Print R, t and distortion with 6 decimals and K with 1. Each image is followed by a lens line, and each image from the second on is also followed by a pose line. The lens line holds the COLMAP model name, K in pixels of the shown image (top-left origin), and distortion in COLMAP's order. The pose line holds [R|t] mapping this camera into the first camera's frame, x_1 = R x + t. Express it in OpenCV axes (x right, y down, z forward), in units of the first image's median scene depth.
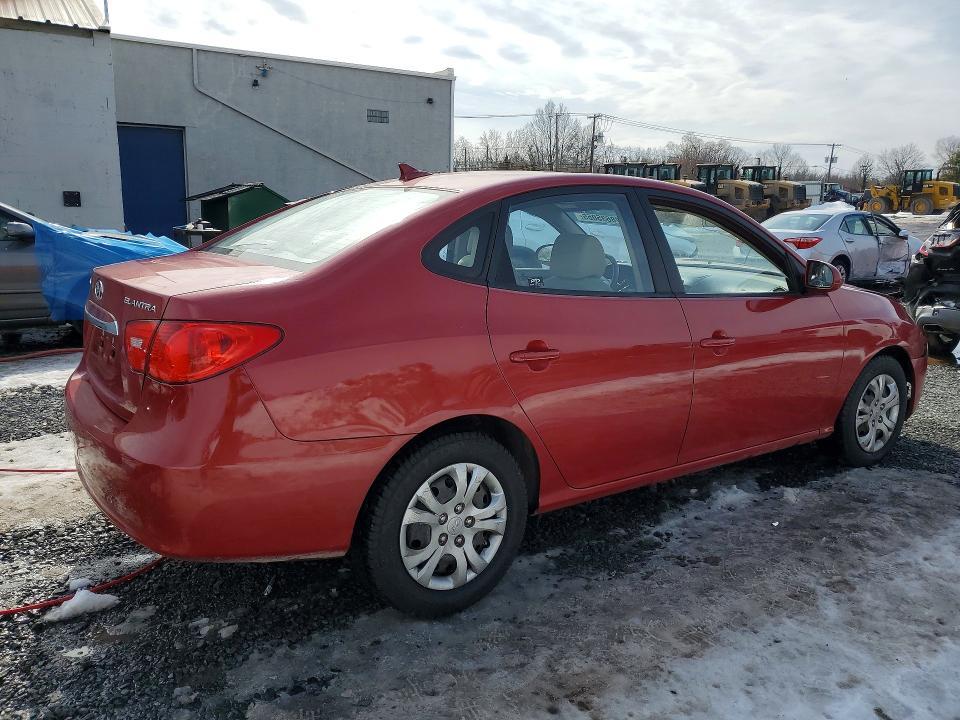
lens RADIAL K [[723.5, 0, 485.2], [0, 723.5, 357.0], [0, 0, 1]] dist [0.005920, 0.005557]
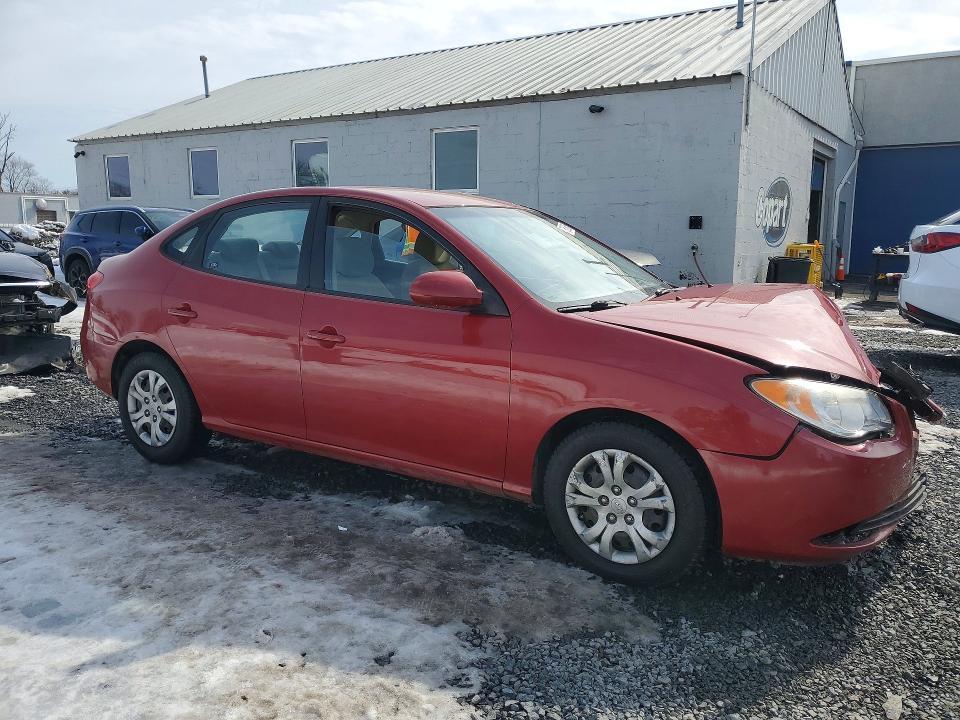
lens RADIAL K [[723.5, 0, 485.2], [0, 723.5, 357.0], [0, 0, 1]] dist [0.005920, 0.005557]
pose [[0.433034, 0.151239, -0.888599, 1.702218], [-0.182385, 0.980133, 0.077938, -0.145959], [0.882733, 0.128317, 0.452015, 0.883107]]
